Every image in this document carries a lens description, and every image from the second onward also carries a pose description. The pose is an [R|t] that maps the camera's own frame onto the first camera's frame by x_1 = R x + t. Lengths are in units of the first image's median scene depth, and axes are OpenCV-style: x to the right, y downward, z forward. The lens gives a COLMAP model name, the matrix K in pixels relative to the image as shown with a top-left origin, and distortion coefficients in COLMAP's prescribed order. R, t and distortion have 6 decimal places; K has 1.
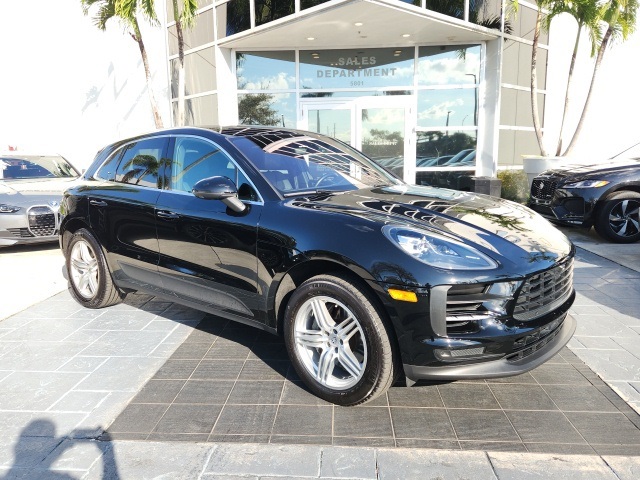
lens RADIAL K [[500.4, 0, 320.5], [0, 500.4, 238.7], [0, 0, 1]] dist [0.078367, -0.074884]
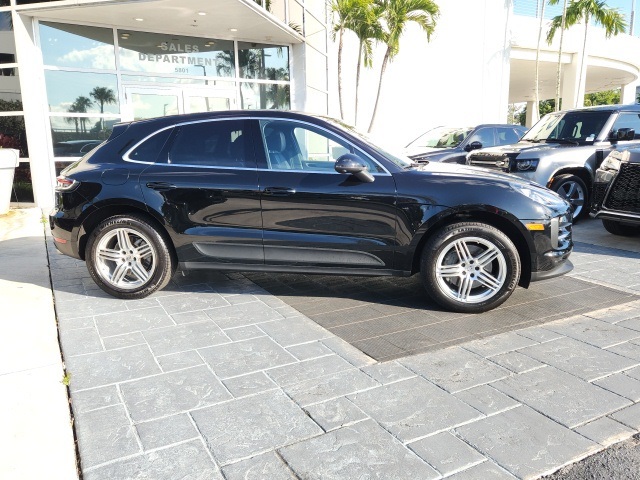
lens RADIAL K [[500.4, 0, 319.4], [0, 500.4, 234.5], [0, 0, 1]] dist [0.078367, -0.074884]
pose [[0.842609, -0.088330, 0.531232, -0.934359], [0.083437, 0.995958, 0.033259, 0.022041], [-0.532023, 0.016301, 0.846573, 0.028179]]
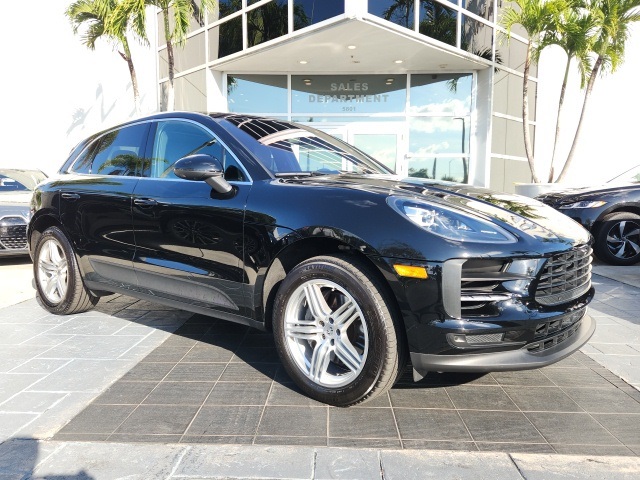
lens RADIAL K [[500.4, 0, 324.7], [0, 500.4, 246.1], [0, 0, 1]] dist [0.078367, -0.074884]
pose [[0.999386, 0.015157, 0.031579, -0.010454], [-0.013082, 0.997806, -0.064902, 0.097671], [-0.032494, 0.064449, 0.997392, 0.101721]]
